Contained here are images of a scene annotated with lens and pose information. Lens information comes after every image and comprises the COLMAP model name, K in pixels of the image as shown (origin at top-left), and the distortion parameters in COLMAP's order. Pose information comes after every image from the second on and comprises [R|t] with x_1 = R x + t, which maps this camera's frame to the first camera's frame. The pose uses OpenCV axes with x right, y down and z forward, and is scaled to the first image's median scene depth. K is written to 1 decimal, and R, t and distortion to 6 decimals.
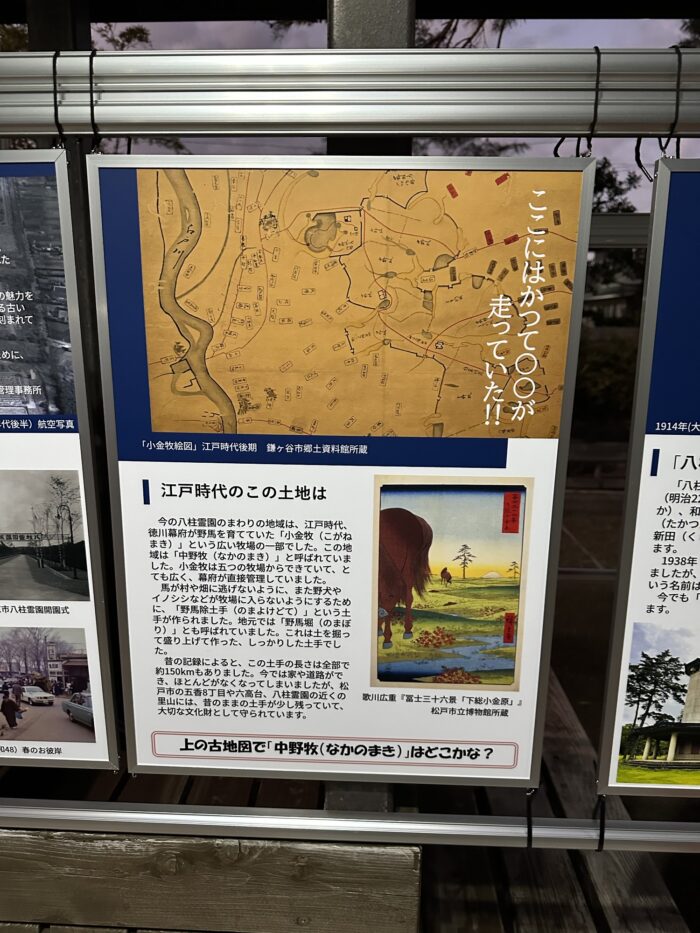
lens RADIAL K [[648.2, 0, 340.6], [0, 648.2, 465.2], [0, 0, 1]] dist [0.027369, -0.035807]
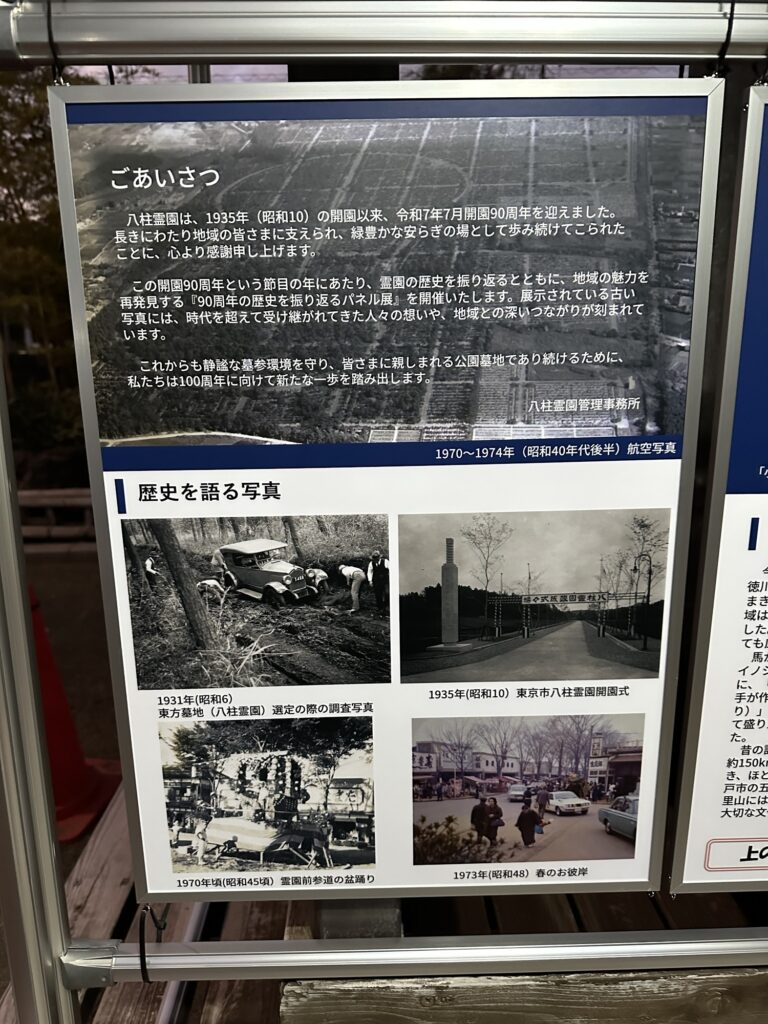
lens RADIAL K [[711.4, 0, 382.5], [0, 711.4, 515.0], [0, 0, 1]] dist [0.027369, -0.035807]
pose [[0.996889, -0.028305, 0.073557, -0.774806], [0.028006, 0.999595, 0.005094, 0.002030], [-0.073671, -0.003018, 0.997278, 0.180126]]
